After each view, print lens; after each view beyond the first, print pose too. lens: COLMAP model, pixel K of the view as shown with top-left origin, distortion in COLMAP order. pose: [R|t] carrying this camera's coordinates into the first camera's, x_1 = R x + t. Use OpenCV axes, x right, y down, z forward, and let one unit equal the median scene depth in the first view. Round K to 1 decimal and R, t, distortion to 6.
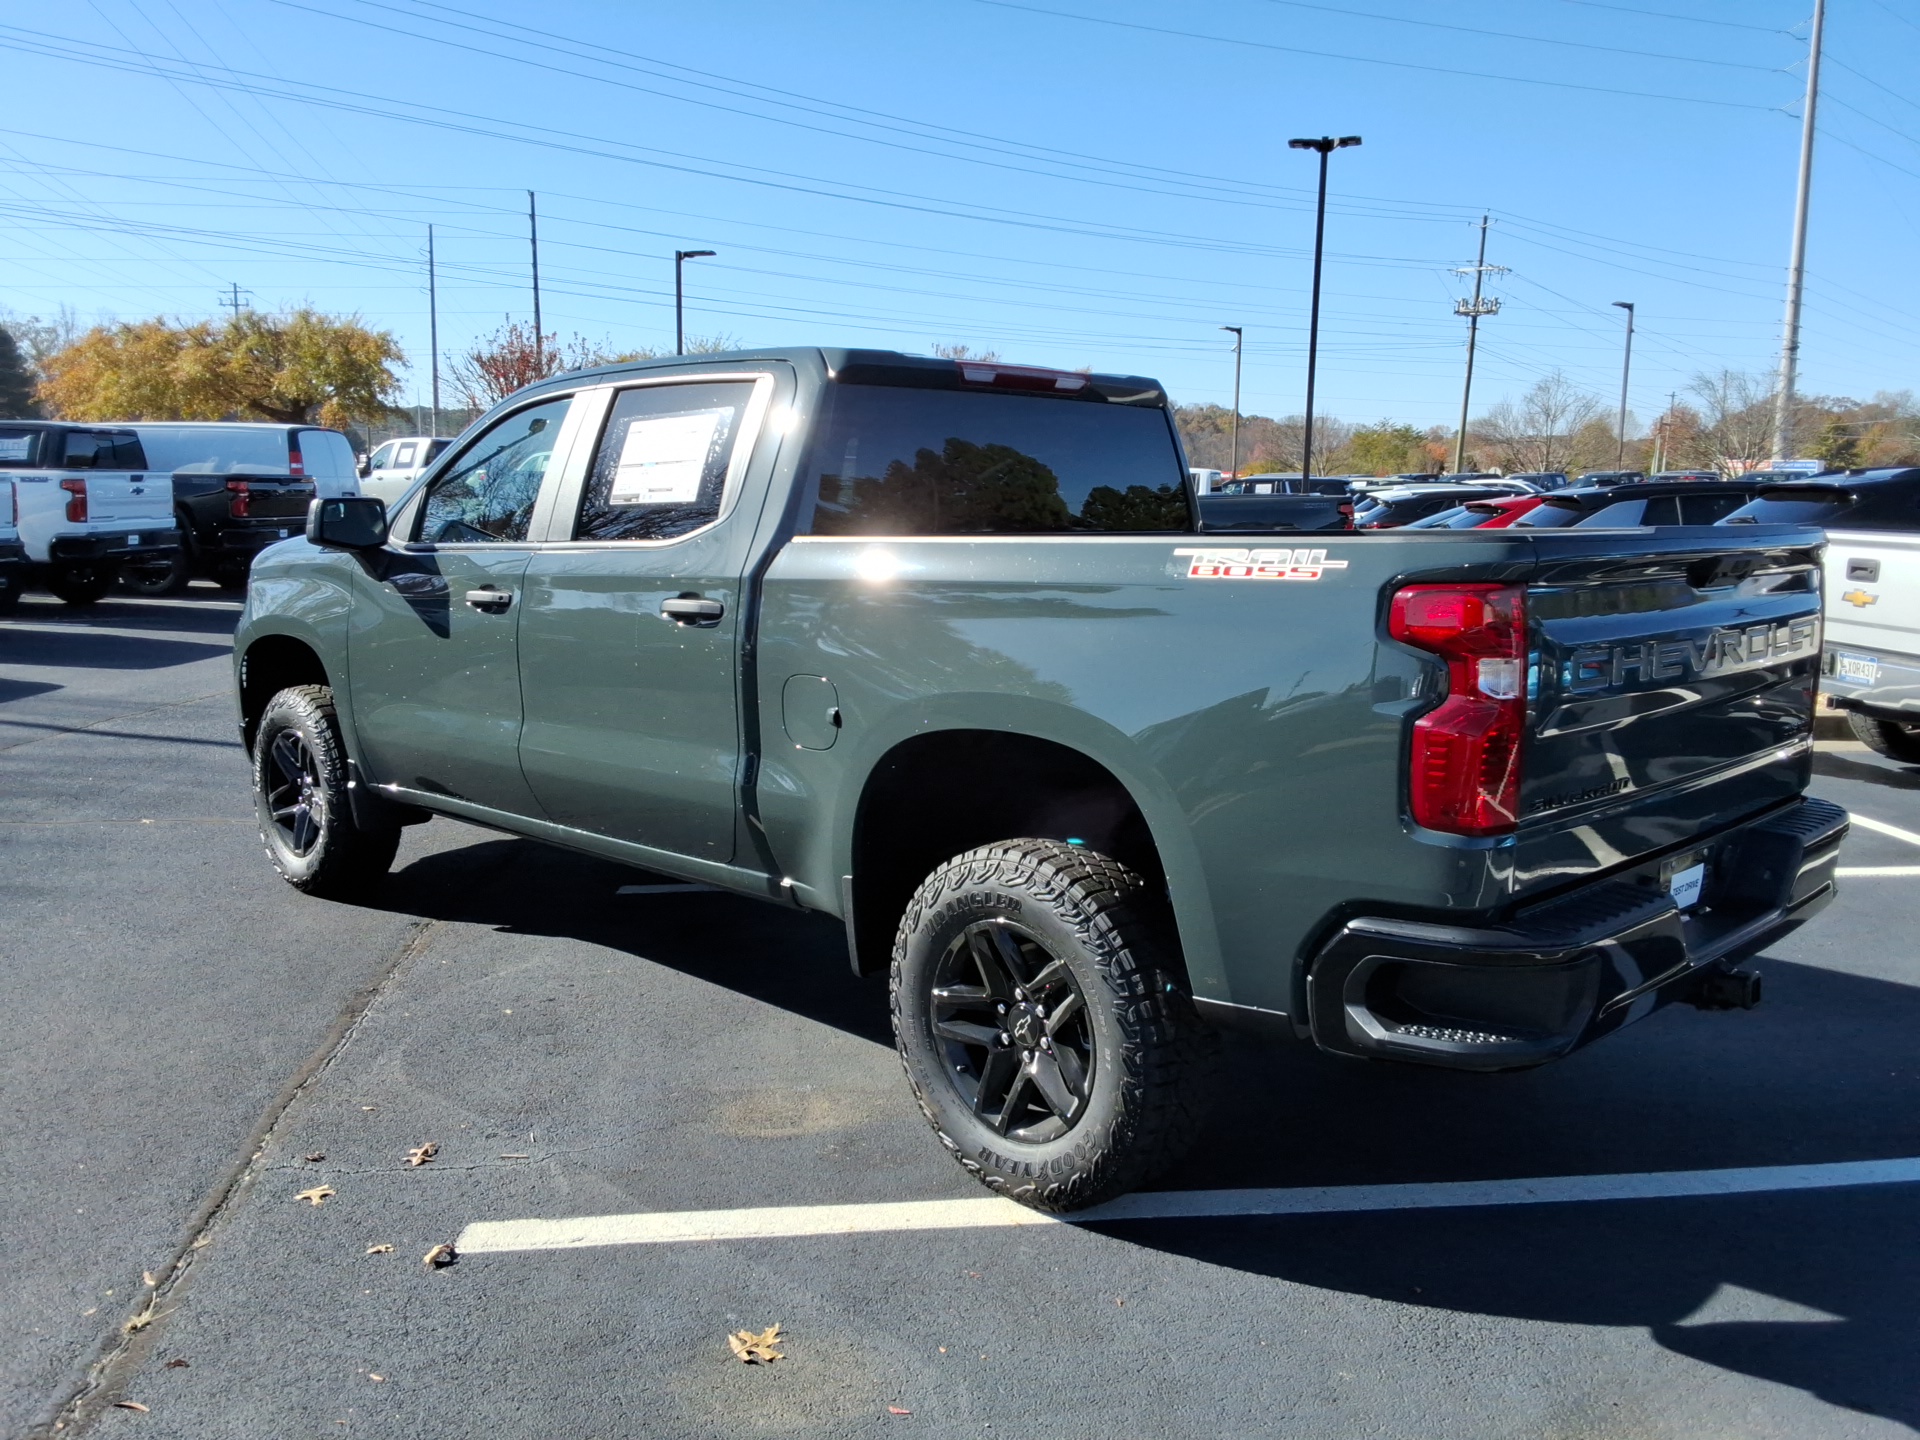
lens RADIAL K [[1549.0, 0, 979.3], [0, 1549.0, 701.6], [0, 0, 1]] dist [0.112327, -0.171215]
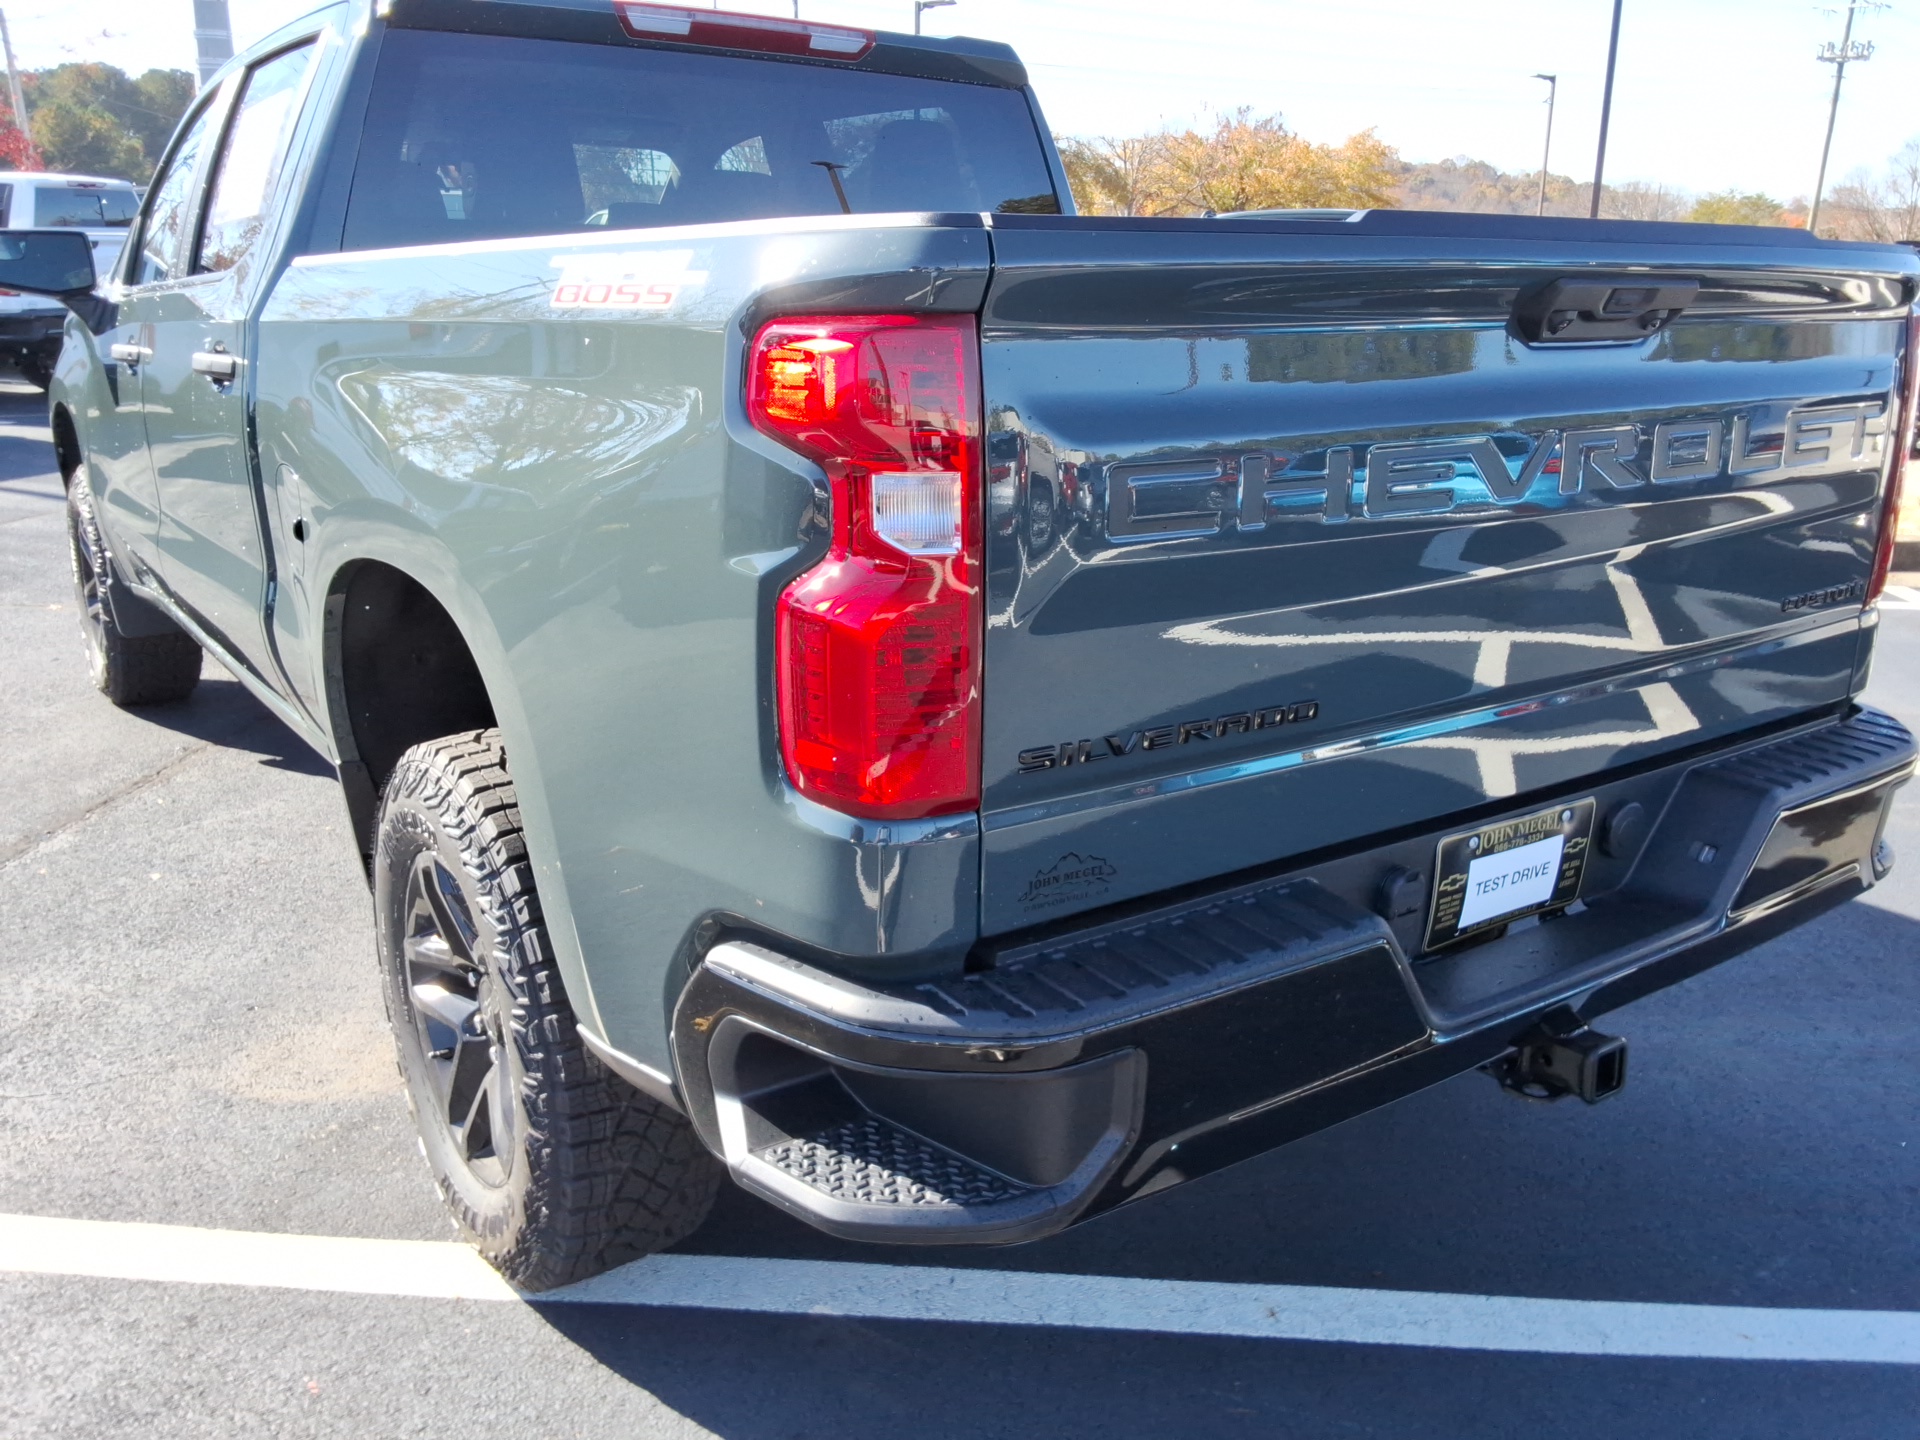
lens RADIAL K [[1549.0, 0, 979.3], [0, 1549.0, 701.6], [0, 0, 1]] dist [0.112327, -0.171215]
pose [[0.983338, 0.050144, -0.174732, 0.338448], [-0.026281, 0.990319, 0.136299, -0.017773], [0.179875, -0.129436, 0.975136, 0.397433]]
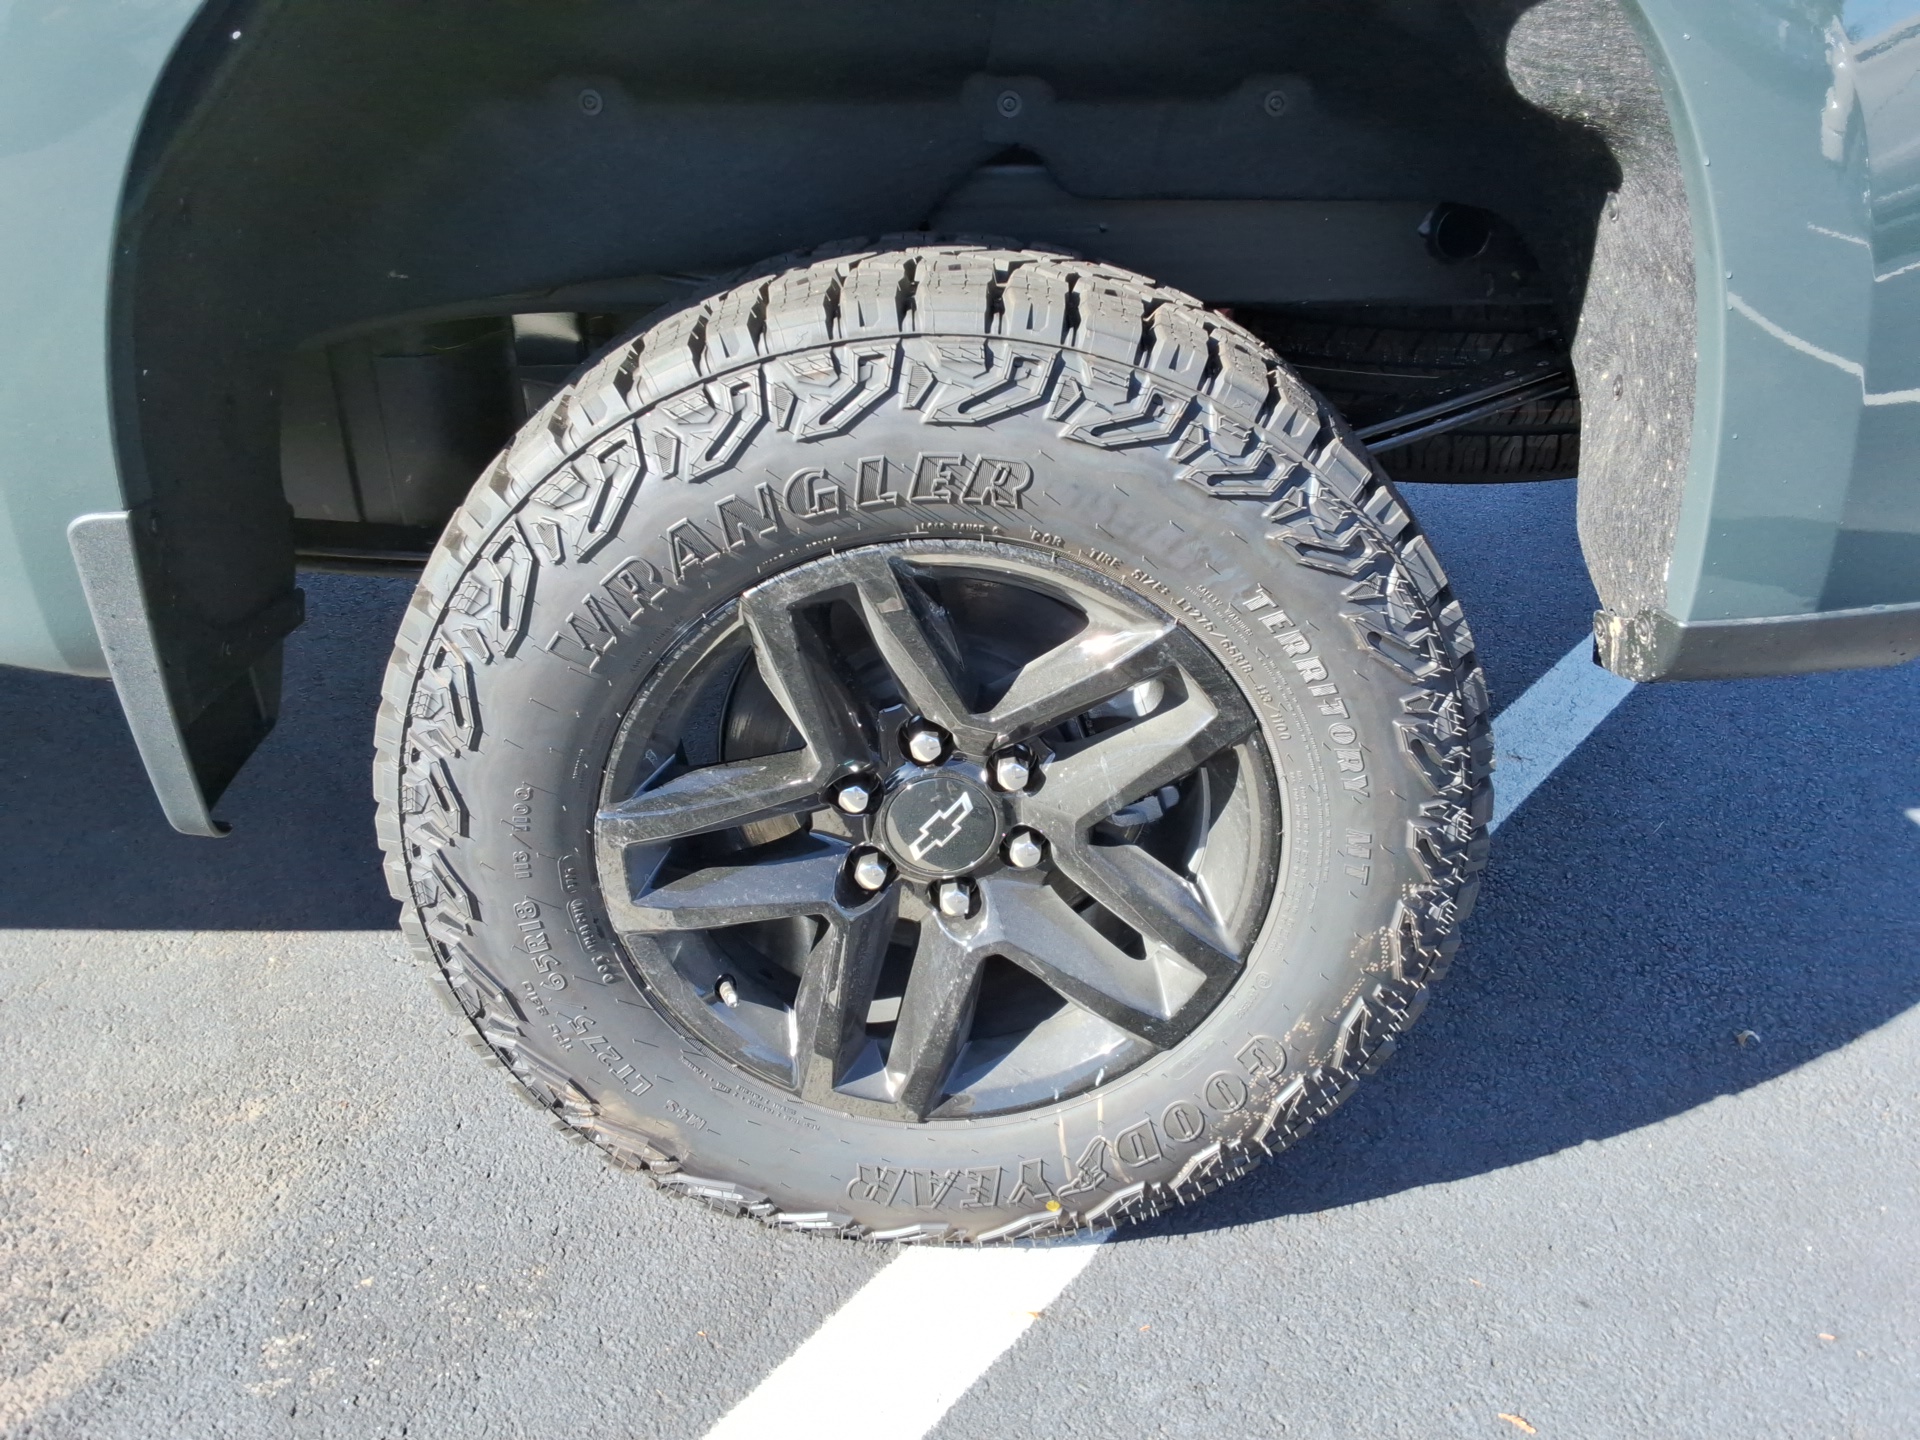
lens RADIAL K [[1549.0, 0, 979.3], [0, 1549.0, 701.6], [0, 0, 1]] dist [0.112327, -0.171215]
pose [[0.695983, -0.311530, 0.646959, -0.171768], [0.071359, 0.926532, 0.369387, 0.057847], [-0.714504, -0.210921, 0.667081, 0.757132]]
